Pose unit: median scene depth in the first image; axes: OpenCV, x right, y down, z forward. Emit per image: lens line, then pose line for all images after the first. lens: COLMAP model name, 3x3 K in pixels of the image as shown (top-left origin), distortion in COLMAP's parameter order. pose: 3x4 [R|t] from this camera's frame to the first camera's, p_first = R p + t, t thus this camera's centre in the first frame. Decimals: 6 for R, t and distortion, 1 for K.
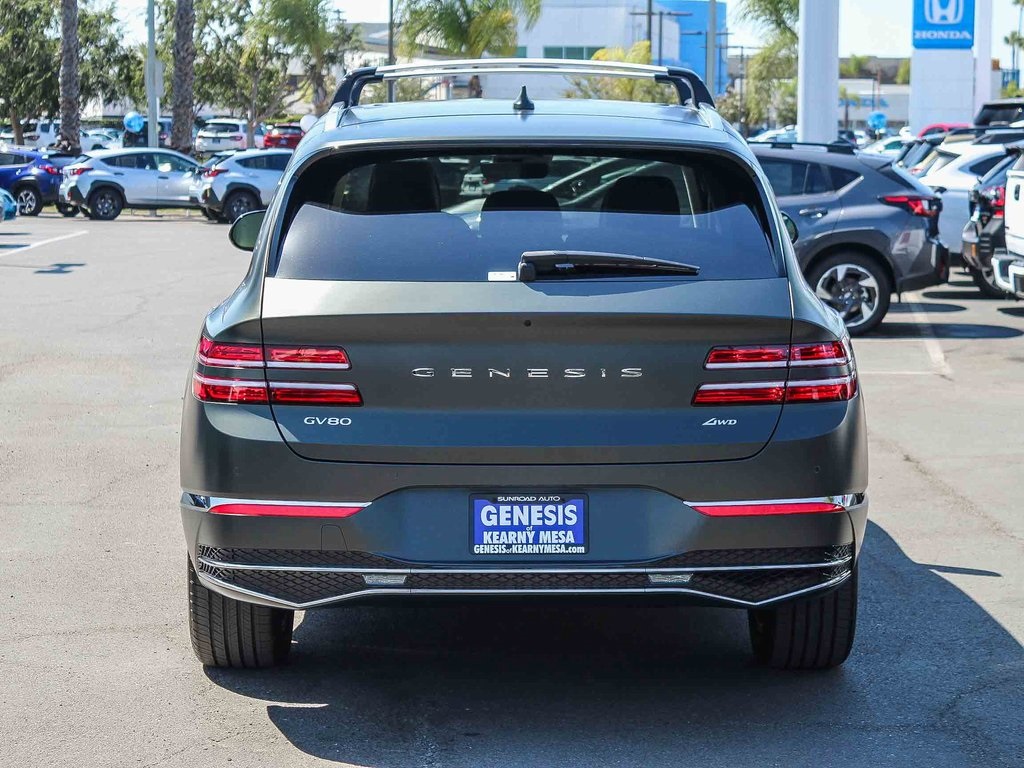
lens RADIAL K [[2412.1, 0, 512.0], [0, 2412.1, 384.0], [0, 0, 1]] dist [-0.013074, 0.162466]
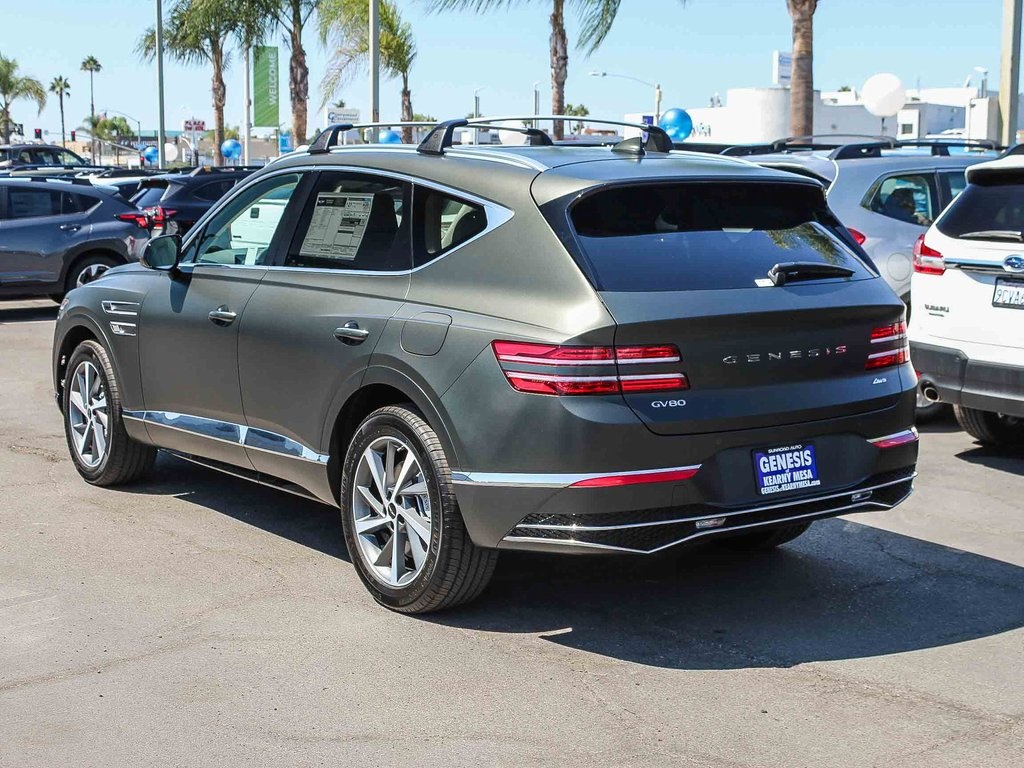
lens RADIAL K [[1544.2, 0, 512.0], [0, 1544.2, 384.0], [0, 0, 1]] dist [0.010350, 0.013041]
pose [[0.809053, -0.076586, 0.582725, -0.603105], [0.056643, 0.997019, 0.052392, -0.041014], [-0.585000, -0.009381, 0.810979, 0.392071]]
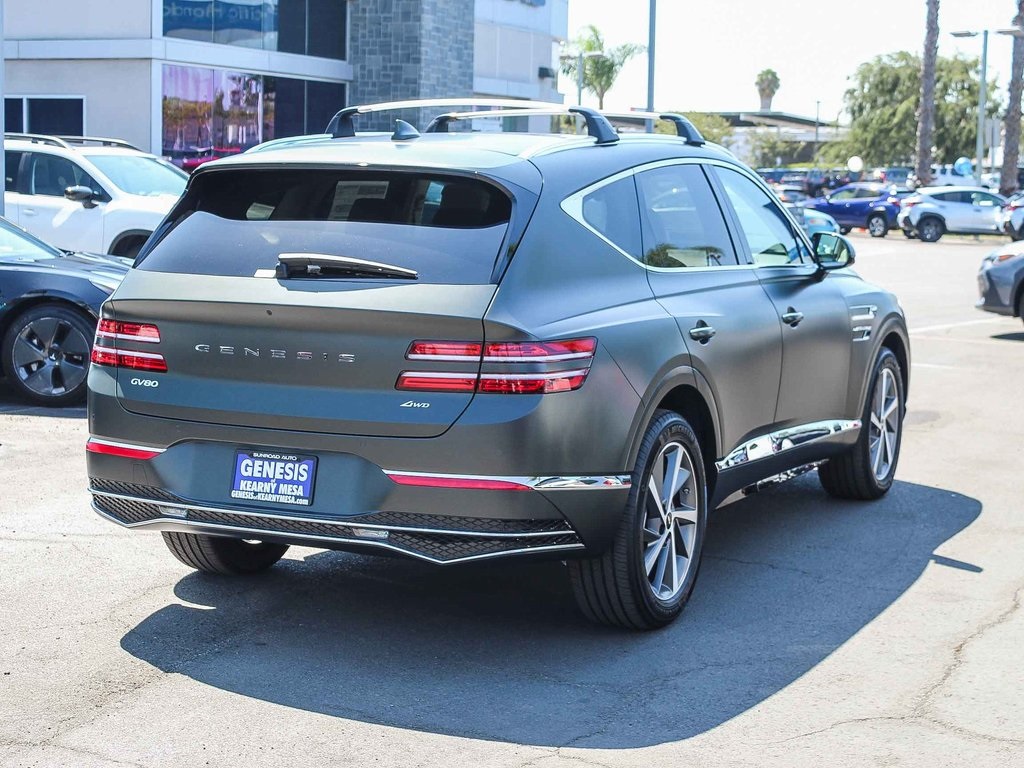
lens RADIAL K [[1829.9, 0, 512.0], [0, 1829.9, 384.0], [0, 0, 1]] dist [-0.002986, -0.079567]
pose [[0.899871, 0.063715, -0.431476, 0.506421], [-0.059569, 0.997956, 0.023130, -0.017430], [0.432068, 0.004888, 0.901828, 0.214498]]
